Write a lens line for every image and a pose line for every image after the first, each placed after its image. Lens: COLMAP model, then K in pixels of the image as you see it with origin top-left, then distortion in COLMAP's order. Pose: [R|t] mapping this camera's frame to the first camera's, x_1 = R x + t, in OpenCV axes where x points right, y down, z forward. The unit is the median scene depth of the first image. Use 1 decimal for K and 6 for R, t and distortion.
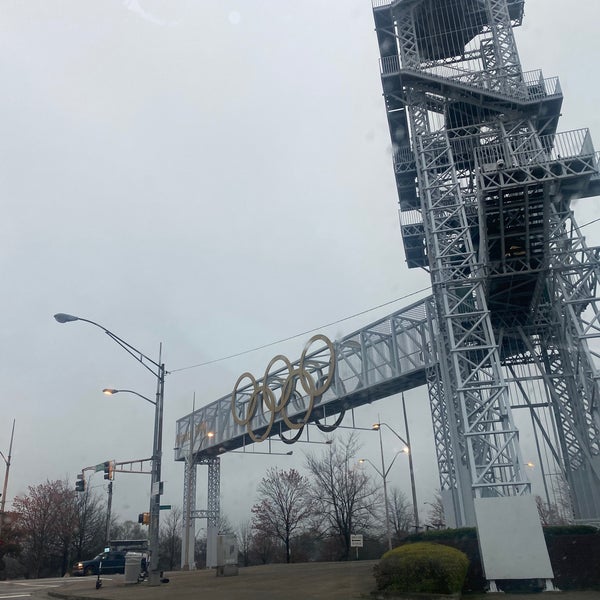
lens RADIAL K [[619.2, 0, 310.0], [0, 619.2, 283.1], [0, 0, 1]] dist [0.035132, 0.000000]
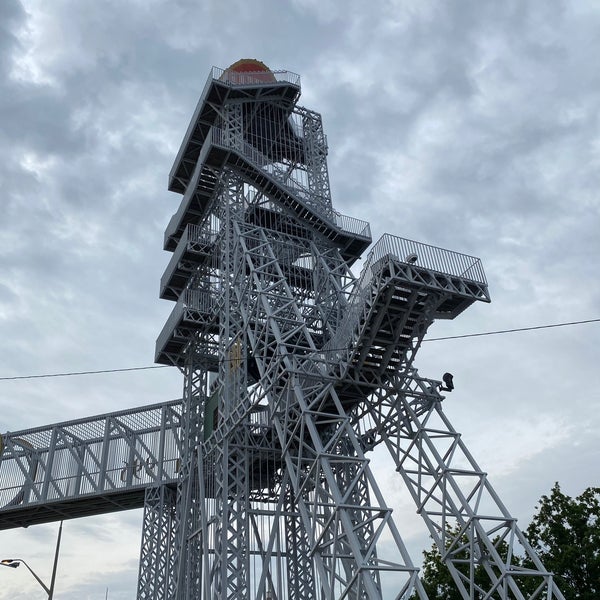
lens RADIAL K [[619.2, 0, 296.2], [0, 619.2, 296.9], [0, 0, 1]] dist [0.035132, 0.000000]
pose [[0.785154, 0.354532, 0.507780, -0.155158], [-0.233725, 0.928924, -0.287180, 0.094268], [-0.573503, 0.106799, 0.812212, 0.215276]]
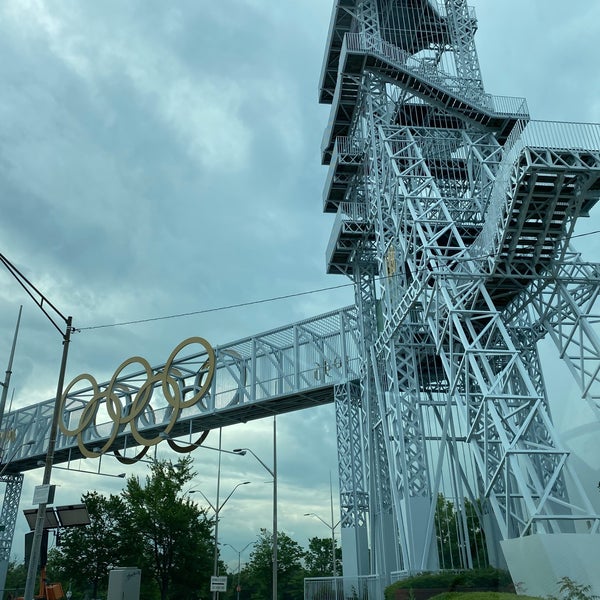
lens RADIAL K [[619.2, 0, 304.3], [0, 619.2, 287.6], [0, 0, 1]] dist [0.035132, 0.000000]
pose [[0.941517, 0.173005, 0.289163, -0.133614], [-0.156771, 0.984504, -0.078578, 0.075831], [-0.298277, 0.028650, 0.954049, 0.166448]]
